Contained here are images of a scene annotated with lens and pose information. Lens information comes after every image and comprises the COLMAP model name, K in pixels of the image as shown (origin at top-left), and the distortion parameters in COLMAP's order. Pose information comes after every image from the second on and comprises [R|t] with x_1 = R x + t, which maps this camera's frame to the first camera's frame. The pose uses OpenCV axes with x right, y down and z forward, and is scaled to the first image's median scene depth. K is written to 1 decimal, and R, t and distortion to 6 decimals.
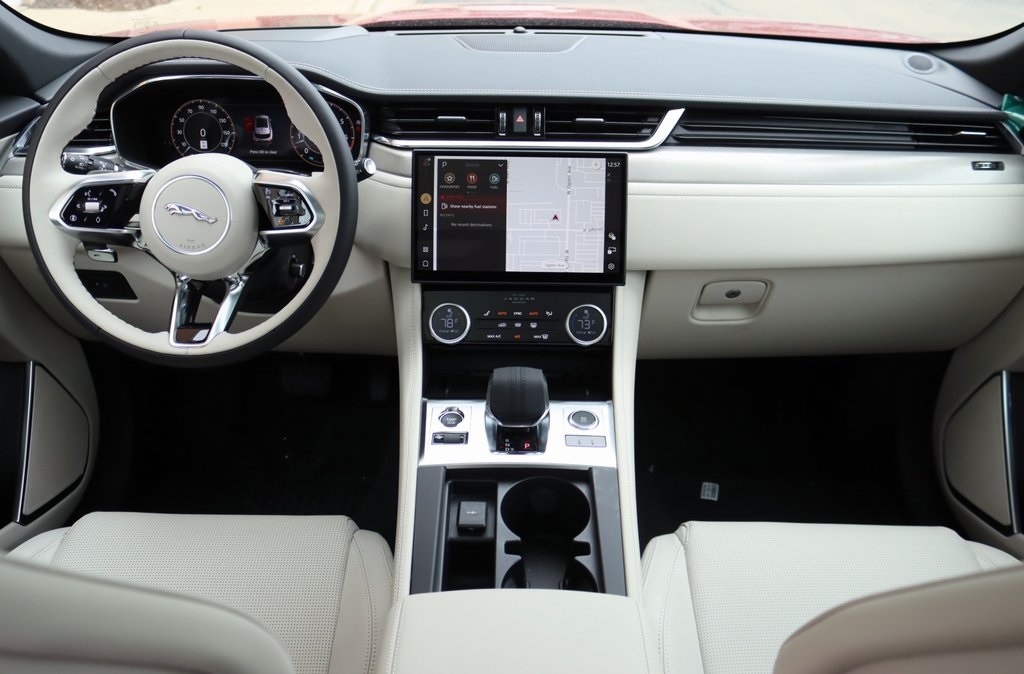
lens RADIAL K [[852.1, 0, 512.0], [0, 852.1, 337.0], [0, 0, 1]] dist [-0.005301, 0.005709]
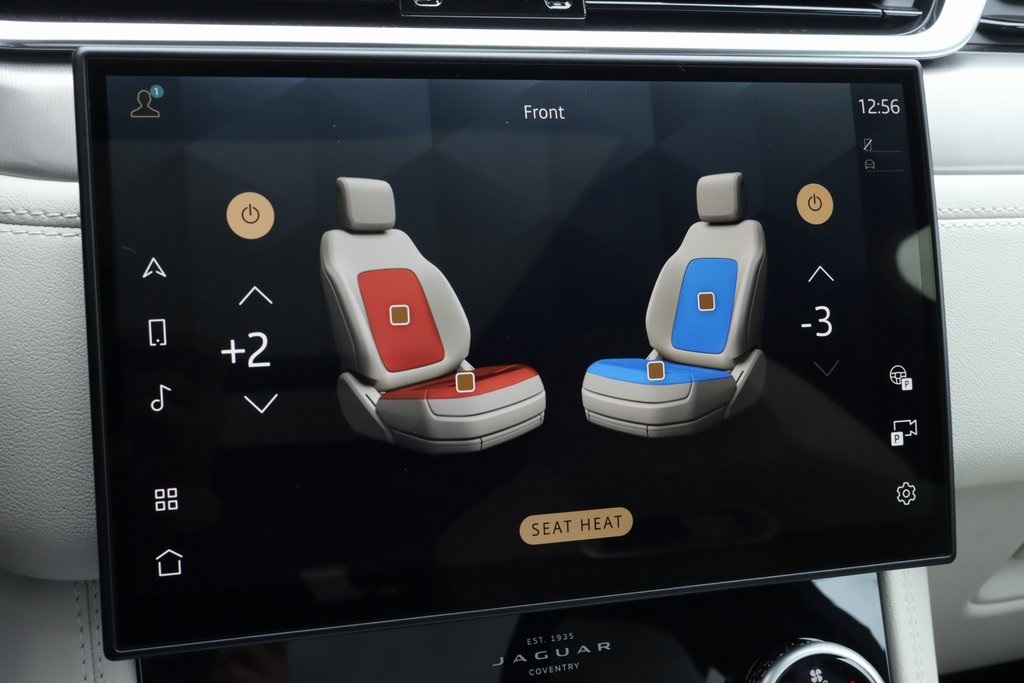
lens RADIAL K [[1398.4, 0, 512.0], [0, 1398.4, 341.5], [0, 0, 1]] dist [0.009266, -0.033382]
pose [[0.948586, -0.063758, 0.310032, -0.125987], [0.096656, 0.991064, -0.091922, -0.101396], [-0.301401, 0.117162, 0.946272, 0.632437]]
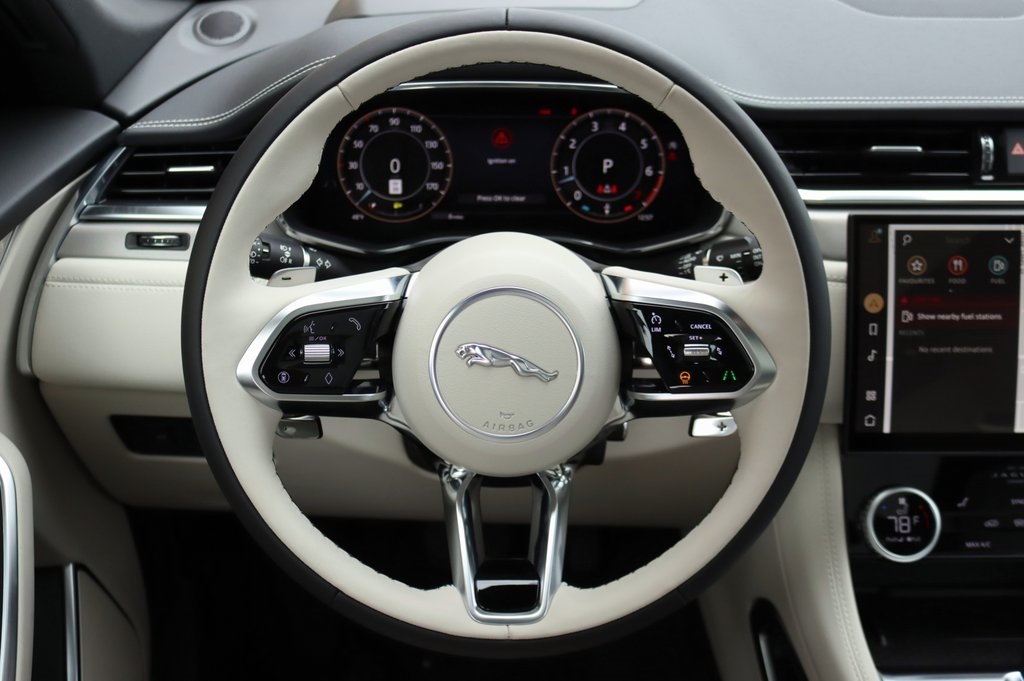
lens RADIAL K [[1169.7, 0, 512.0], [0, 1169.7, 340.5], [0, 0, 1]] dist [0.009342, 0.013218]
pose [[0.999512, -0.014155, 0.027830, -0.351955], [0.014050, 0.999893, 0.003949, -0.144316], [-0.027883, -0.003556, 0.999605, 0.257518]]
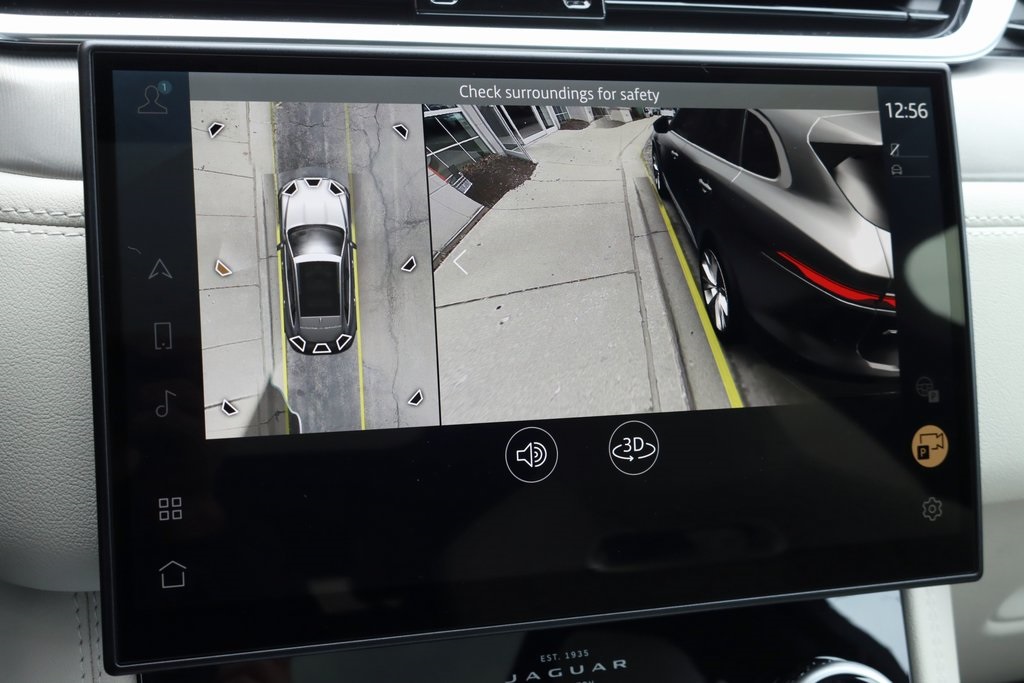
lens RADIAL K [[1398.4, 0, 512.0], [0, 1398.4, 341.5], [0, 0, 1]] dist [0.009266, -0.033382]
pose [[0.949774, -0.053505, 0.308329, -0.125692], [0.088319, 0.991052, -0.100077, -0.101718], [-0.300216, 0.122282, 0.946001, 0.645020]]
